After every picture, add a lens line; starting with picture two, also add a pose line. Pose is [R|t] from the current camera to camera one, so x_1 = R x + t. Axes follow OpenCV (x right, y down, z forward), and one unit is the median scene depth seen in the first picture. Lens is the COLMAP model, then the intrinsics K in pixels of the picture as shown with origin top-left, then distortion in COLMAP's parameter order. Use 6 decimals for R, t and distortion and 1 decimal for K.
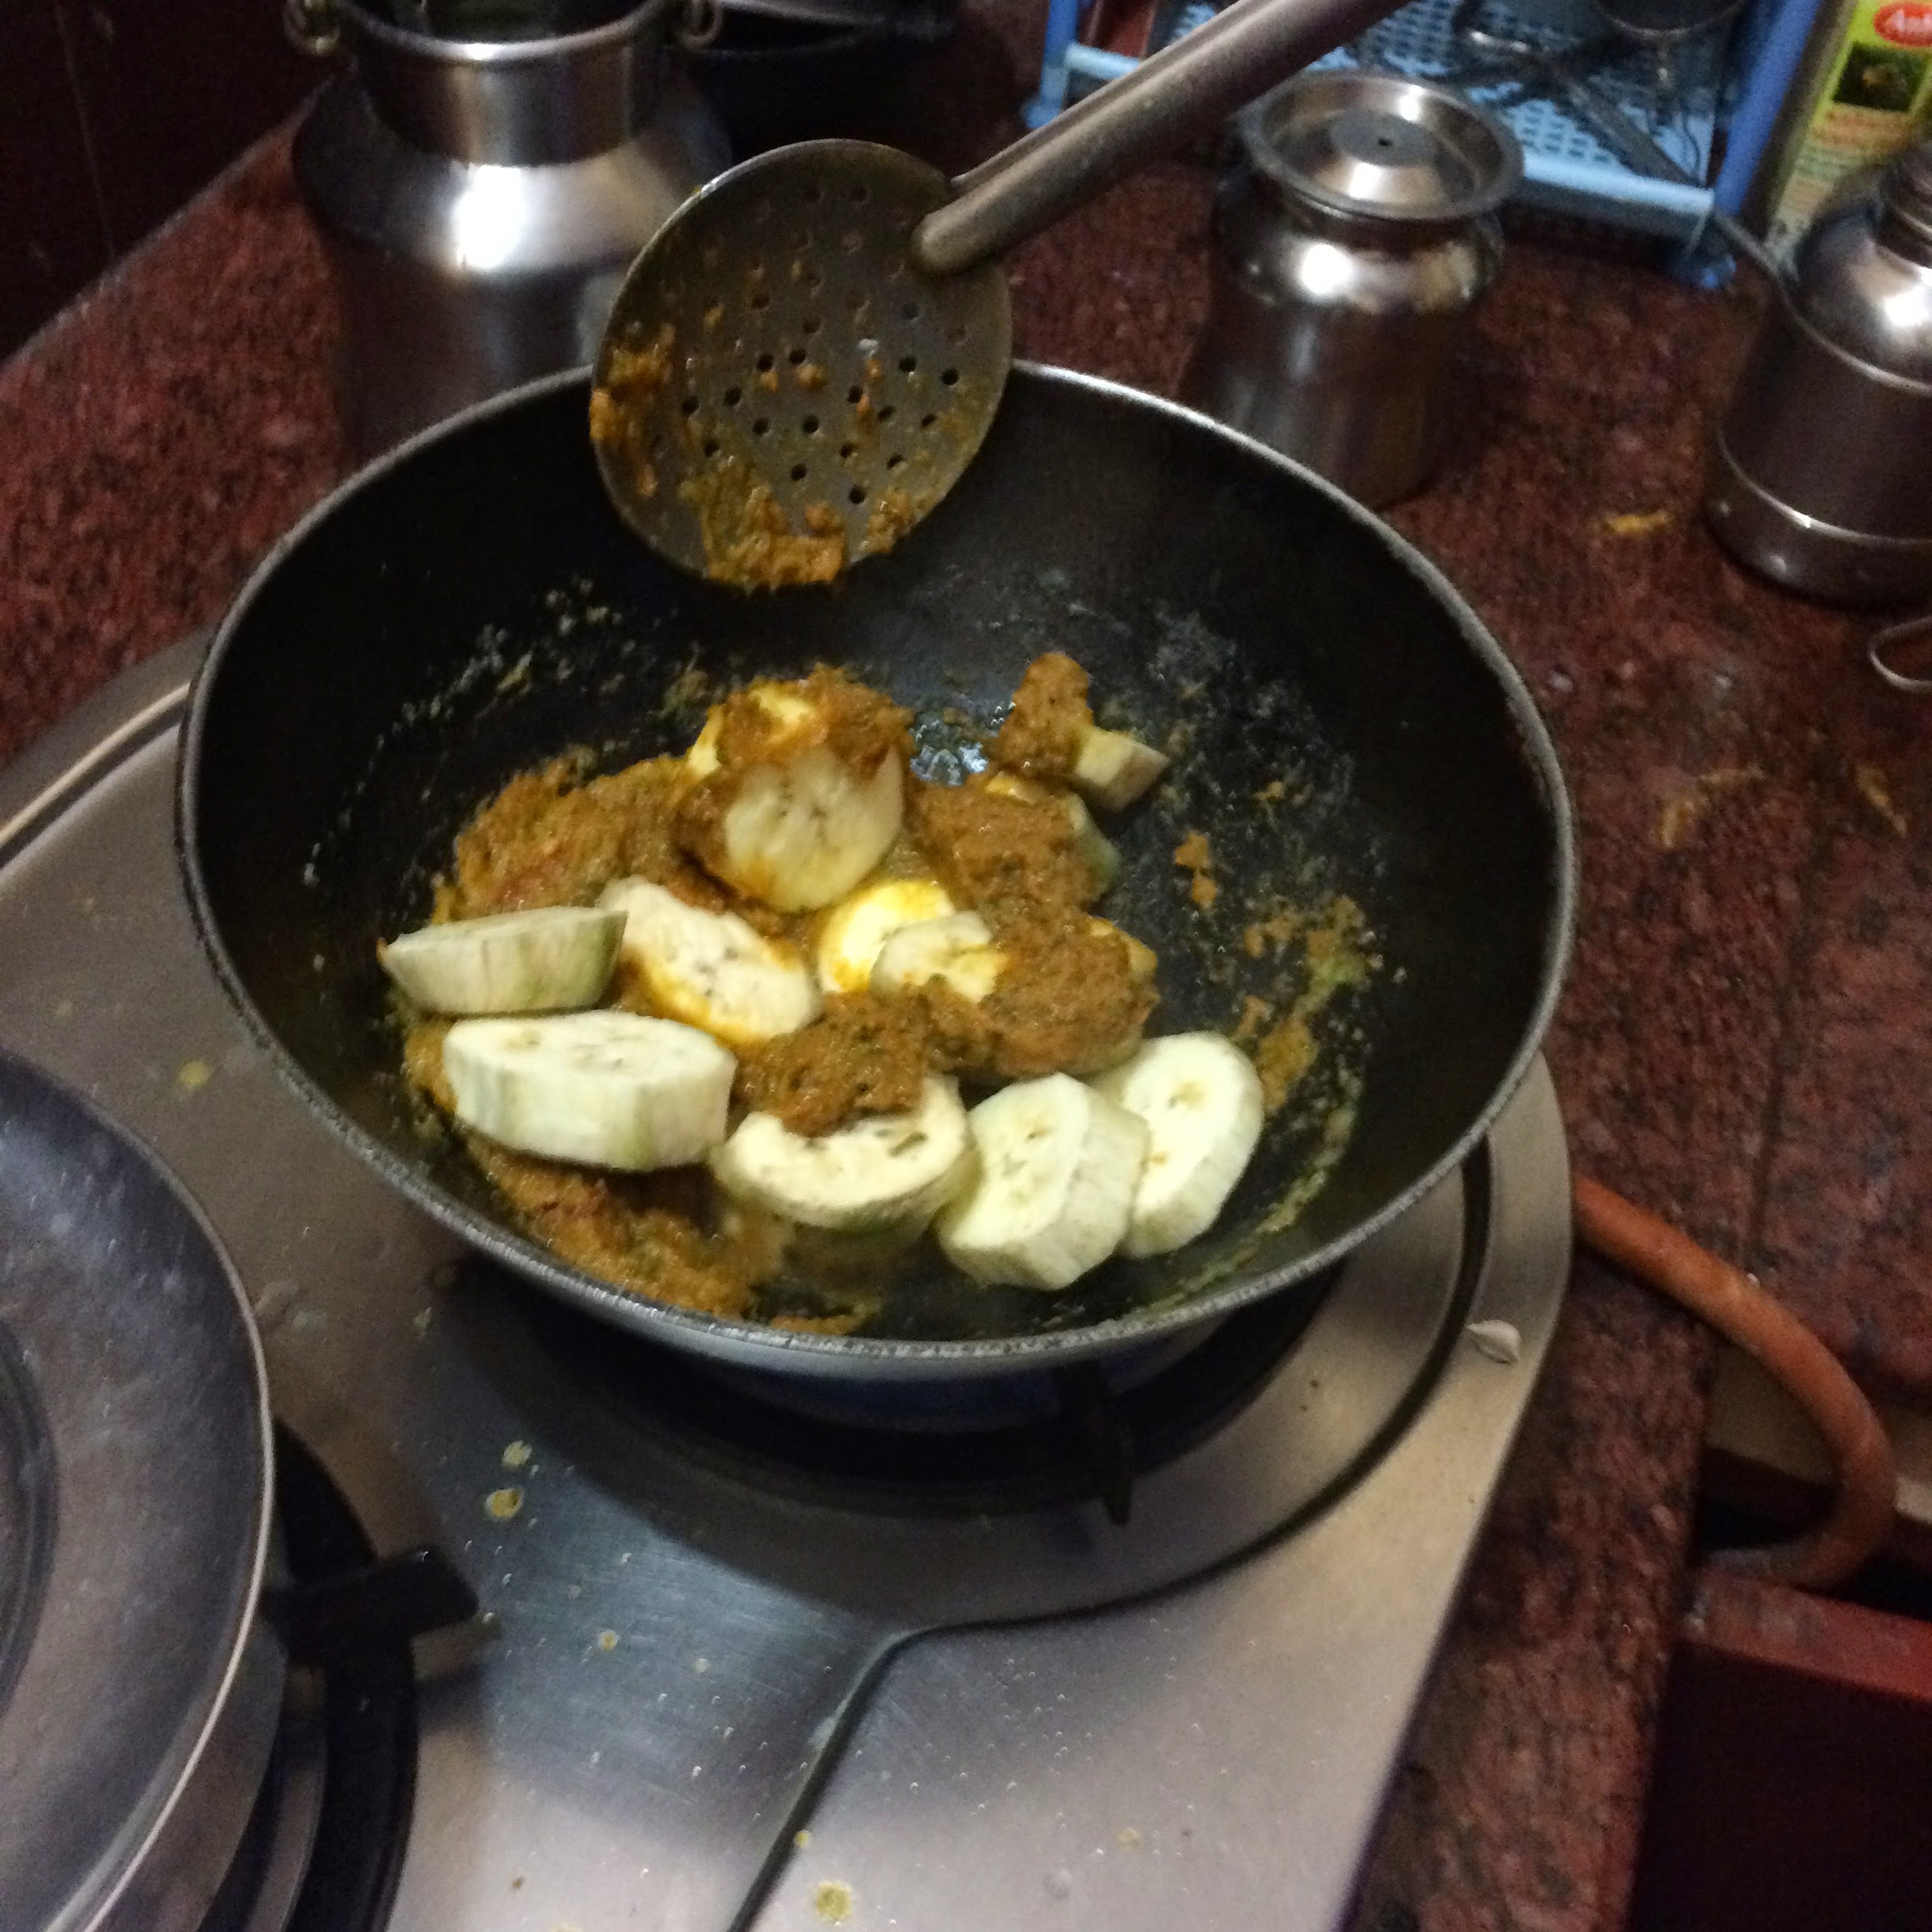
lens RADIAL K [[2277.8, 0, 872.1], [0, 2277.8, 962.0], [0, 0, 1]] dist [0.075839, -0.084936]
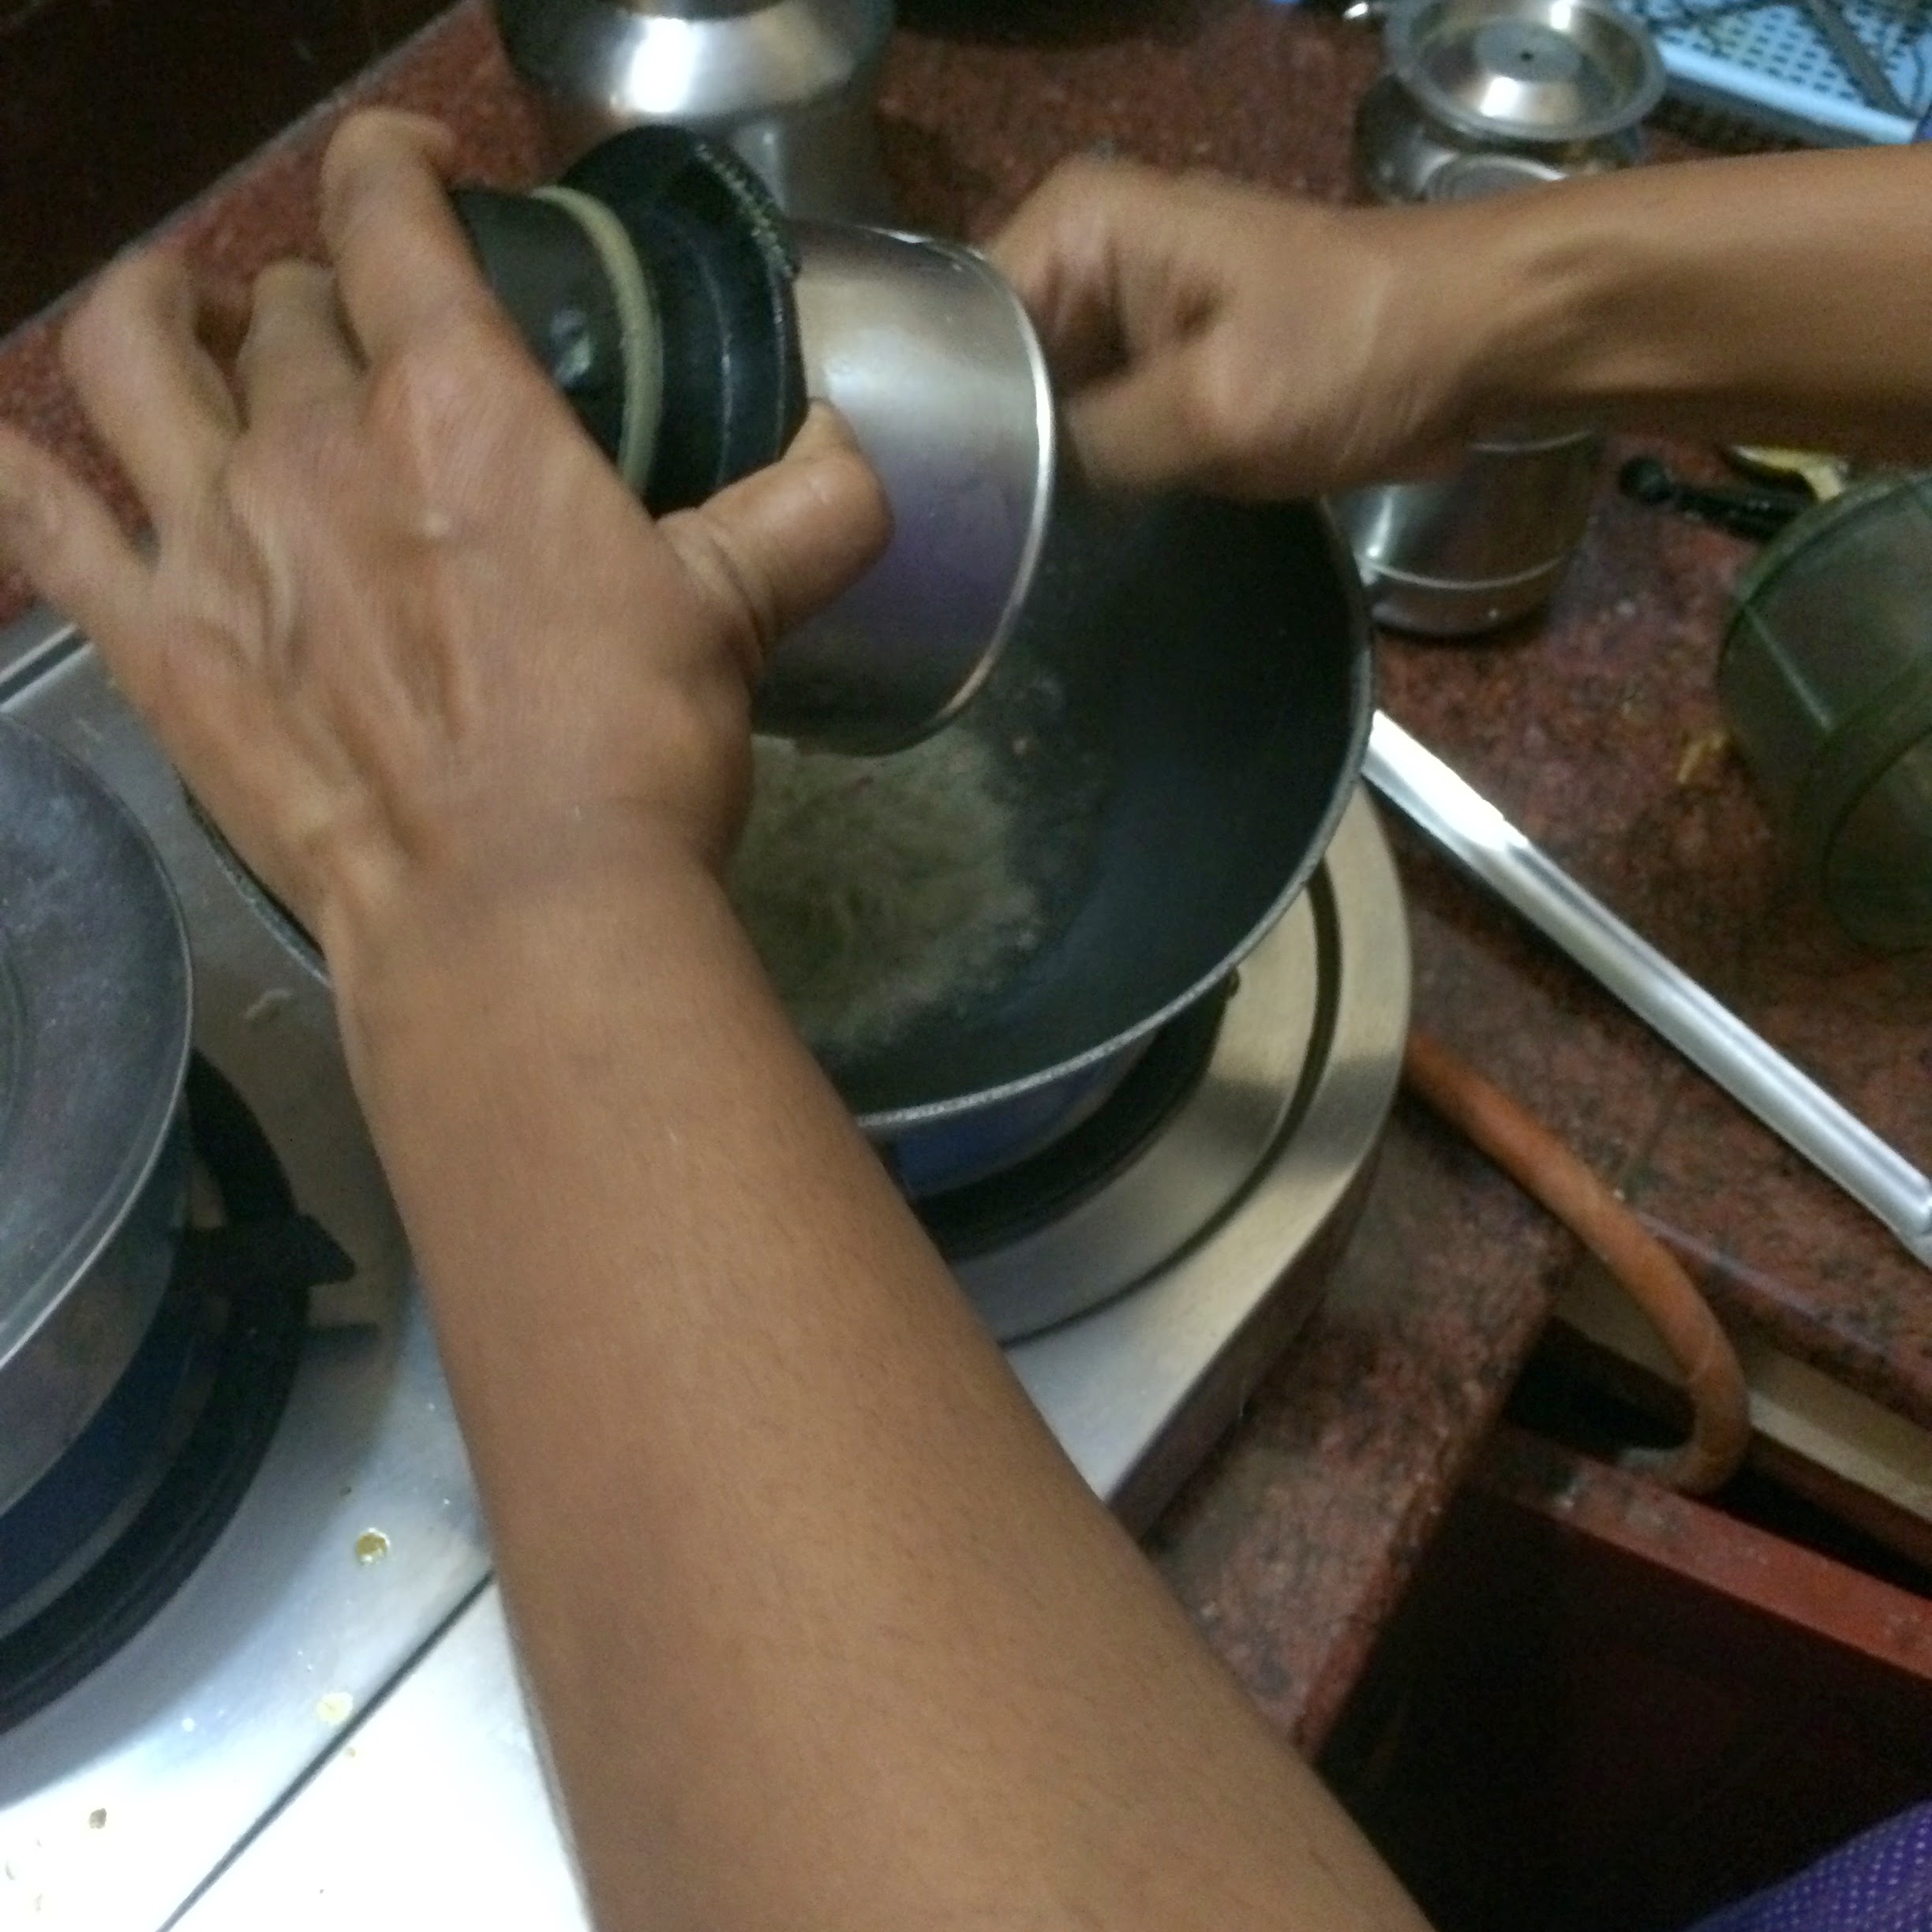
lens RADIAL K [[2218.2, 0, 856.6], [0, 2218.2, 973.9], [0, 0, 1]] dist [0.164817, -0.389697]
pose [[0.978345, 0.145300, -0.147407, 0.175895], [-0.130122, 0.985610, 0.107898, -0.031776], [0.160963, -0.086380, 0.983173, -0.084874]]
